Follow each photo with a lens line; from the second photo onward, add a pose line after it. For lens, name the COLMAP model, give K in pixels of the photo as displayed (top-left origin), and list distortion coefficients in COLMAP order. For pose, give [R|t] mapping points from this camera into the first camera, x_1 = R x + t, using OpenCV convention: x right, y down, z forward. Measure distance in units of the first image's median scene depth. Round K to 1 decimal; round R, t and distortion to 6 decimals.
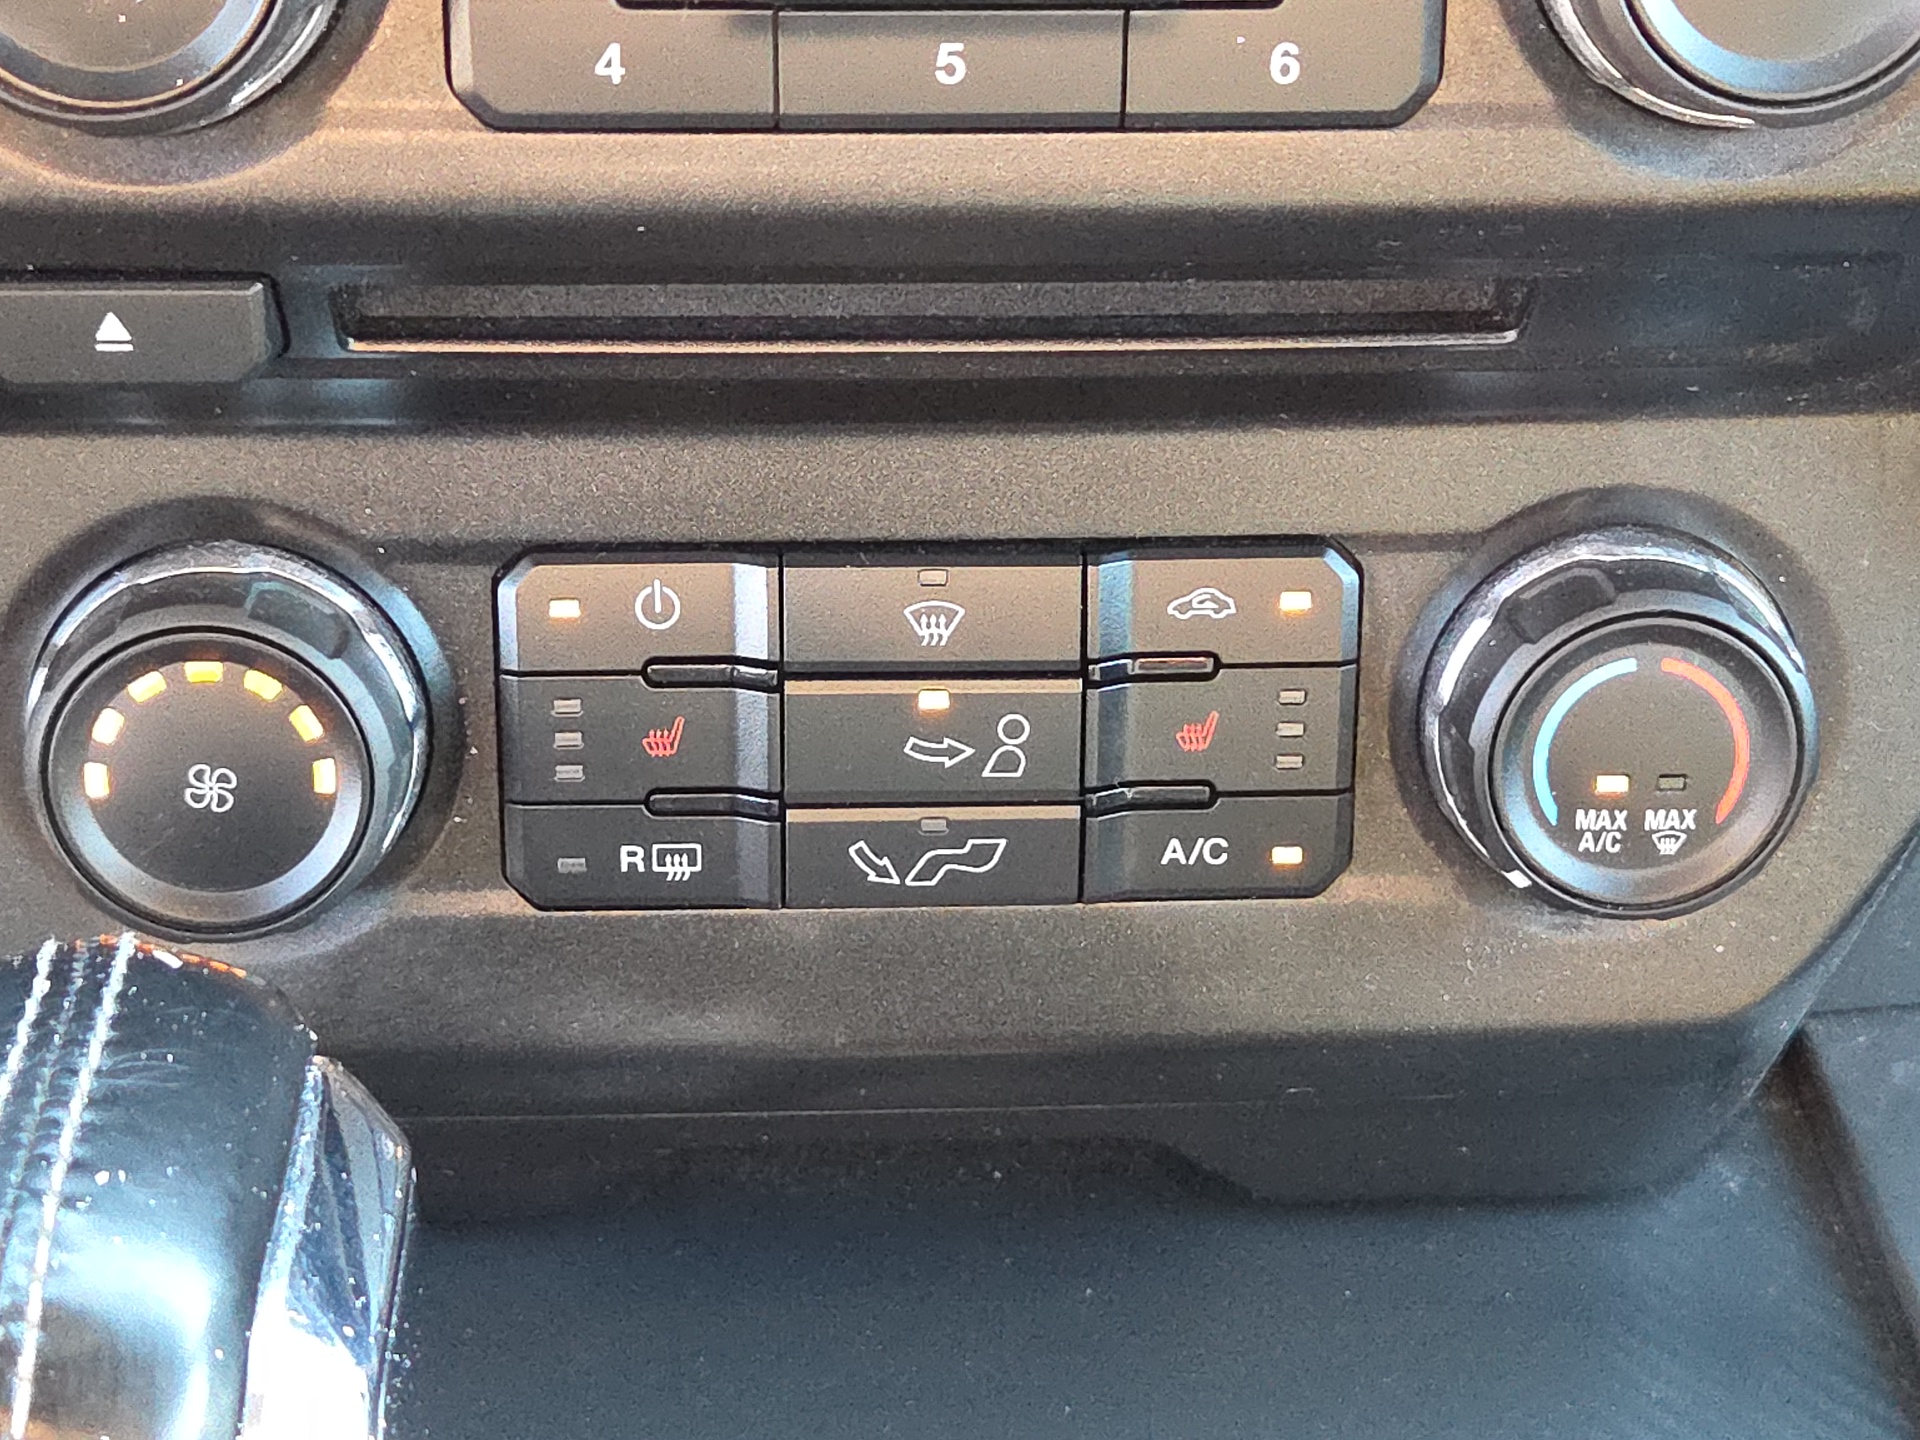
lens RADIAL K [[3386.5, 0, 982.3], [0, 3386.5, 652.3], [0, 0, 1]] dist [0.087837, 0.000000]
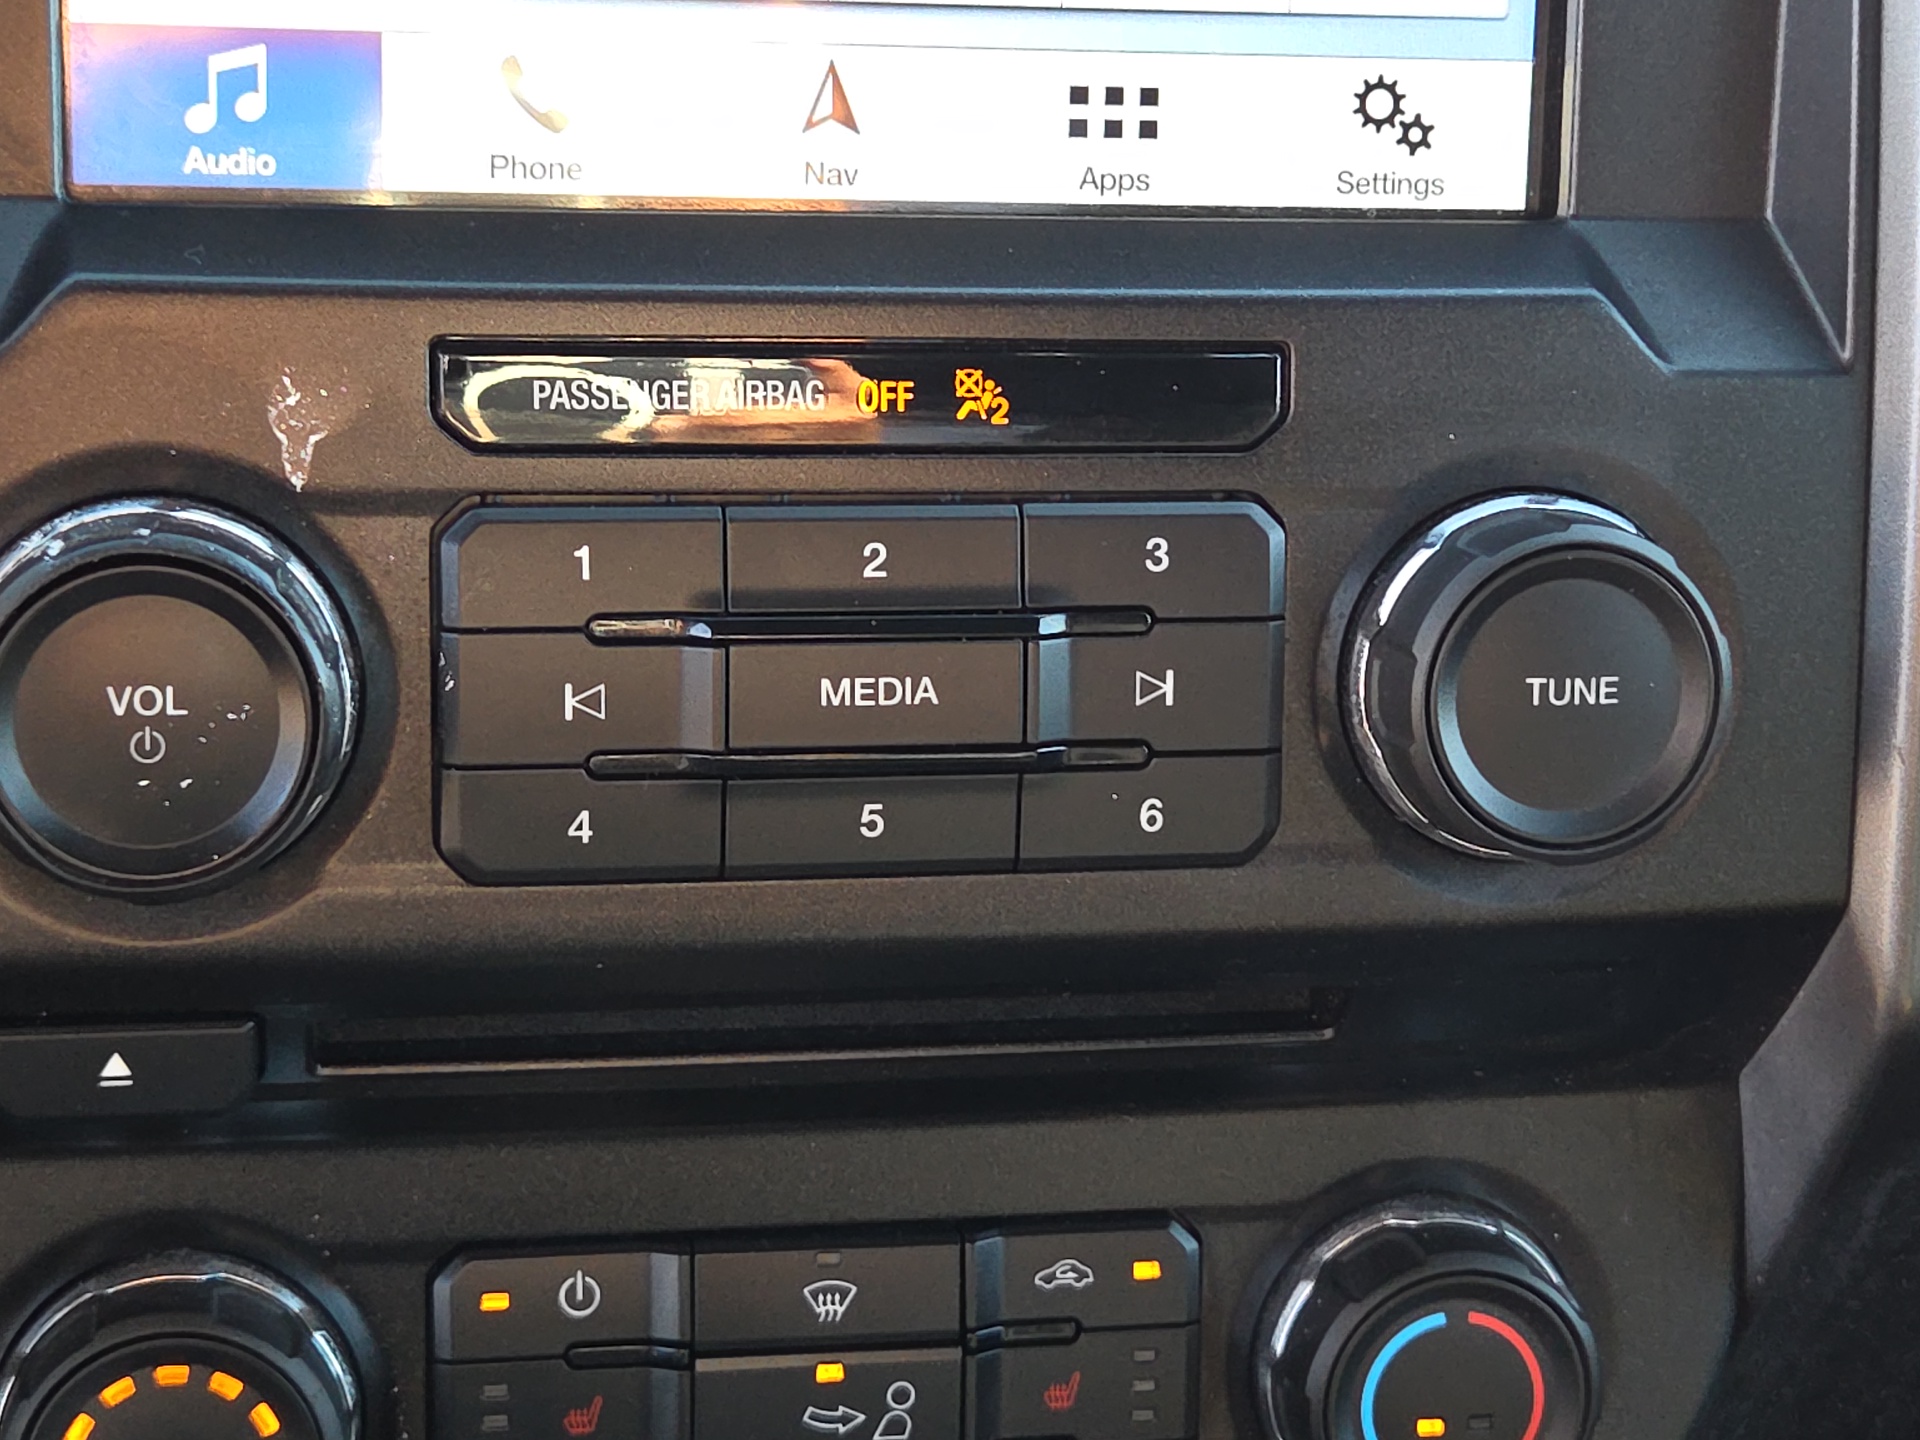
lens RADIAL K [[3386.5, 0, 983.7], [0, 3386.5, 683.1], [0, 0, 1]] dist [0.087837, 0.000000]
pose [[0.991788, -0.011667, 0.127361, -0.105378], [0.032792, 0.985739, -0.165057, -0.023191], [-0.123619, 0.167878, 0.978026, -0.135831]]
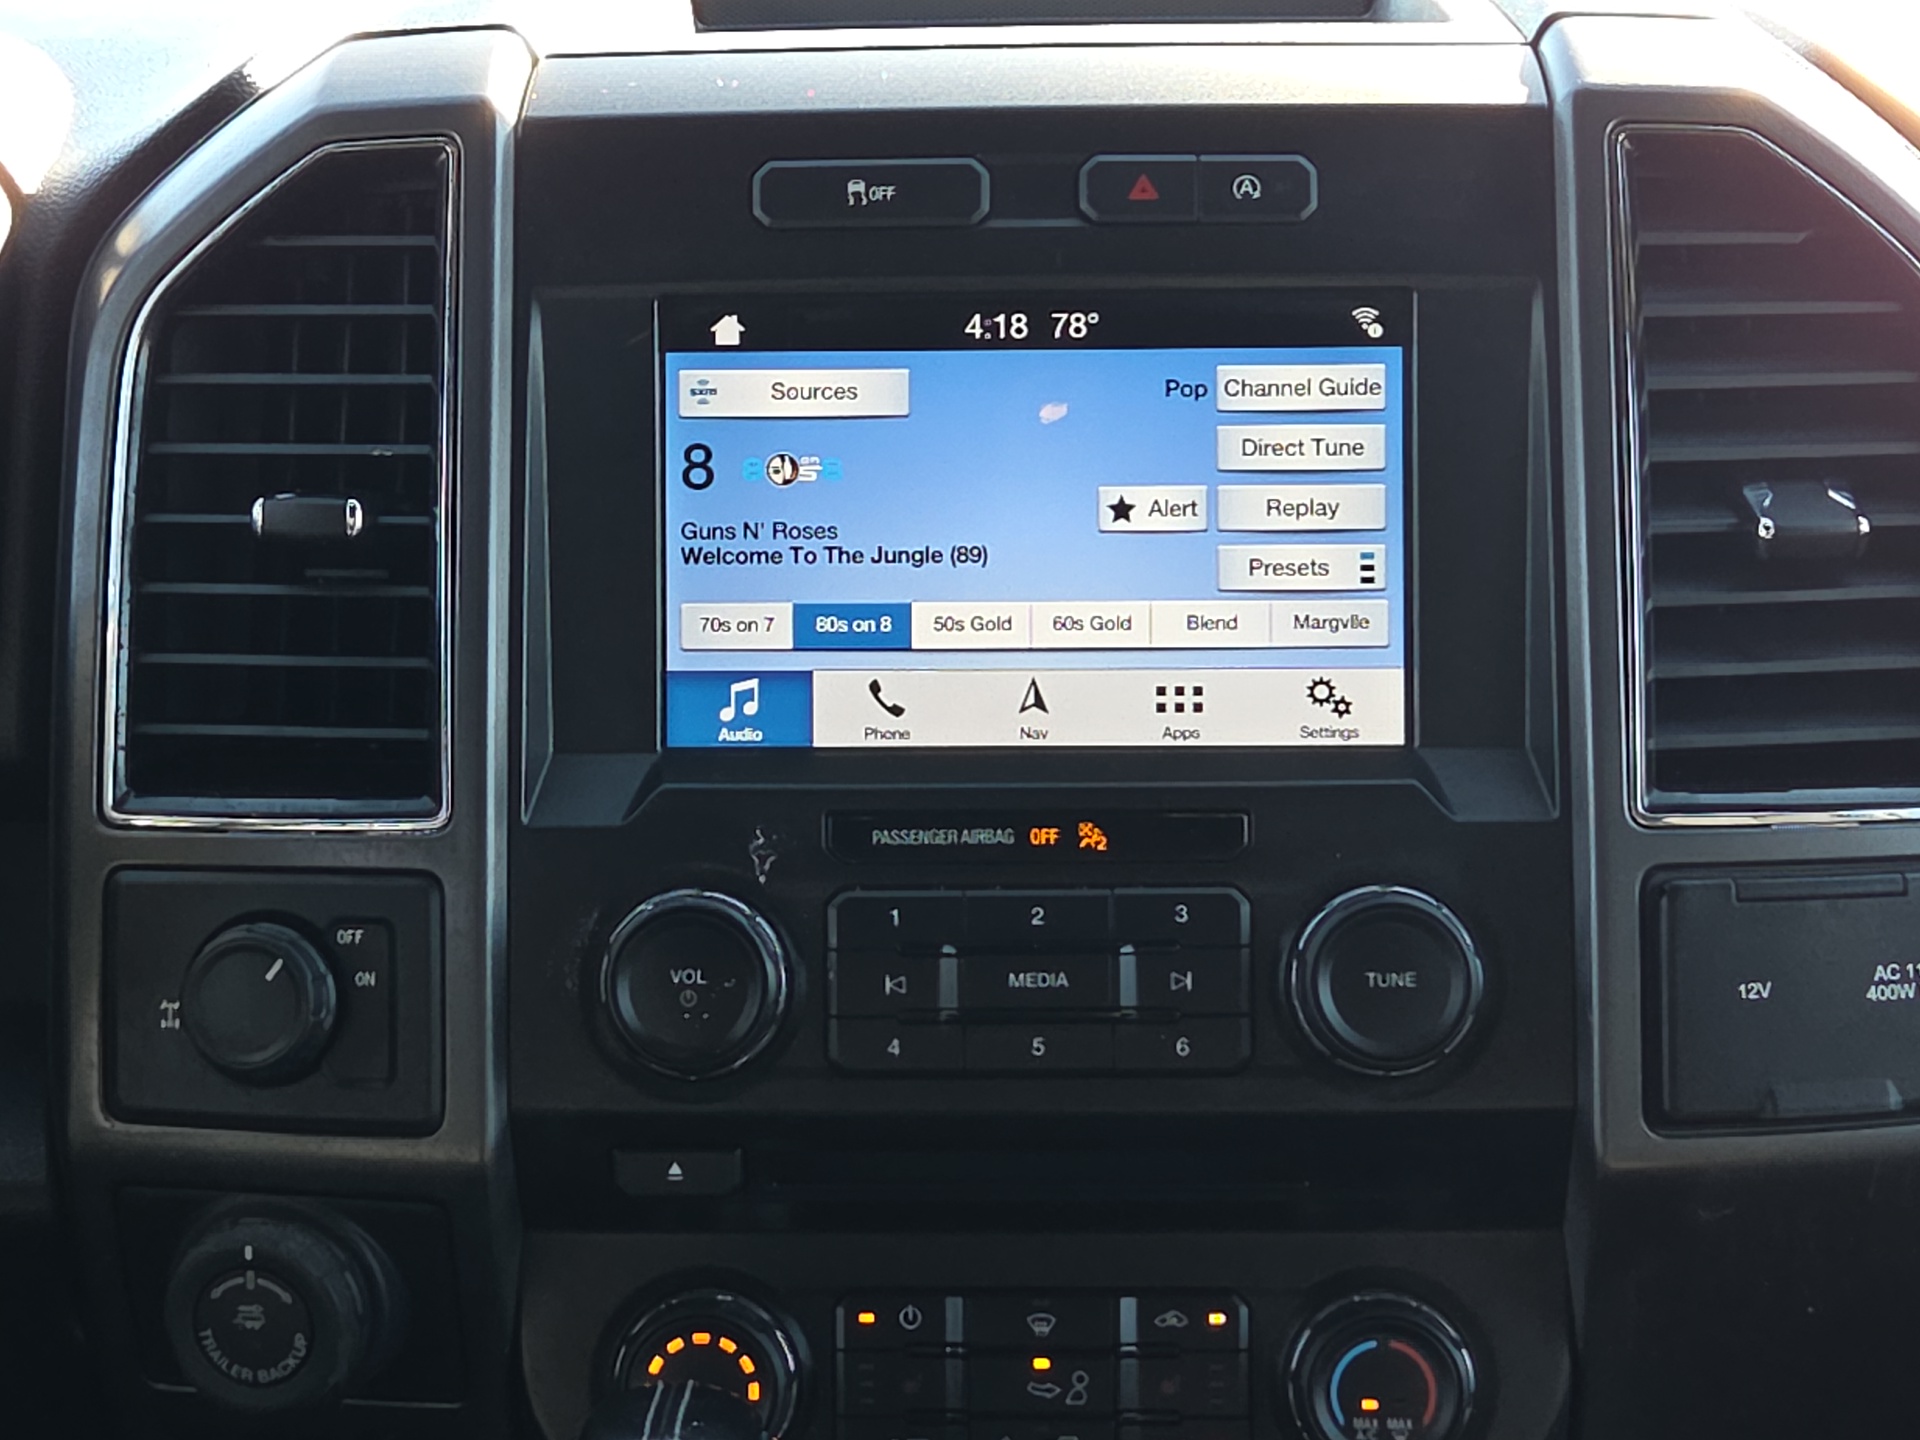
lens RADIAL K [[3919.2, 0, 968.8], [0, 3919.2, 706.7], [0, 0, 1]] dist [0.085531, 0.000000]
pose [[0.996146, -0.016899, -0.086066, 0.158933], [-0.014243, 0.937071, -0.348848, 0.488102], [0.086545, 0.348729, 0.933219, -1.426809]]
